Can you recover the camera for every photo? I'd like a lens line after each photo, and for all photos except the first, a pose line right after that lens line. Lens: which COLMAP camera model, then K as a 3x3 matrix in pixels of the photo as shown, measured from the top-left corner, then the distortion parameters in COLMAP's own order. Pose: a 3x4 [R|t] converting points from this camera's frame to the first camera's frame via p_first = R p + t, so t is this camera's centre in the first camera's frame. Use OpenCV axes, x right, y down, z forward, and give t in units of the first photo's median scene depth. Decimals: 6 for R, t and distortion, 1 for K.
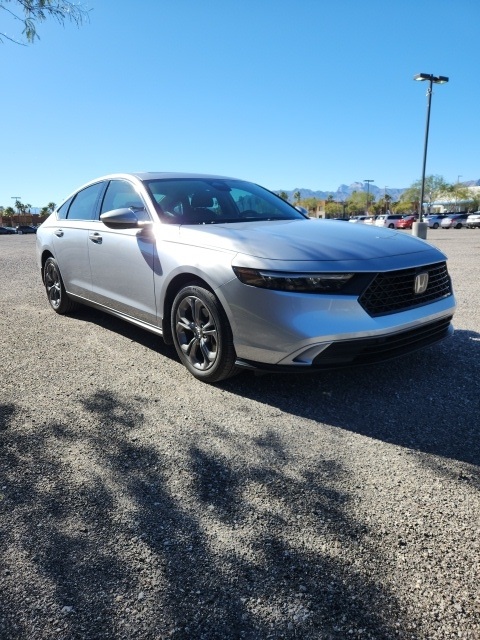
lens RADIAL K [[423.0, 0, 240.0], [0, 423.0, 320.0], [0, 0, 1]] dist [0.003492, -0.001298]
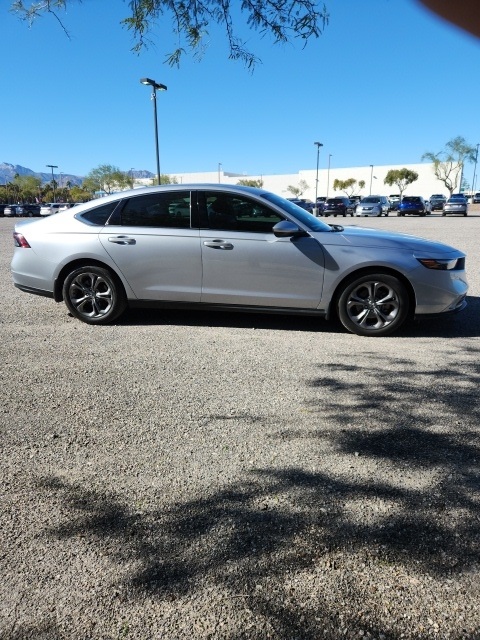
lens RADIAL K [[423.0, 0, 240.0], [0, 423.0, 320.0], [0, 0, 1]] dist [0.003492, -0.001298]
pose [[0.754889, -0.153442, 0.637650, -0.188346], [0.135124, 0.987775, 0.077727, -0.013458], [-0.641782, 0.027487, 0.766395, 0.017225]]
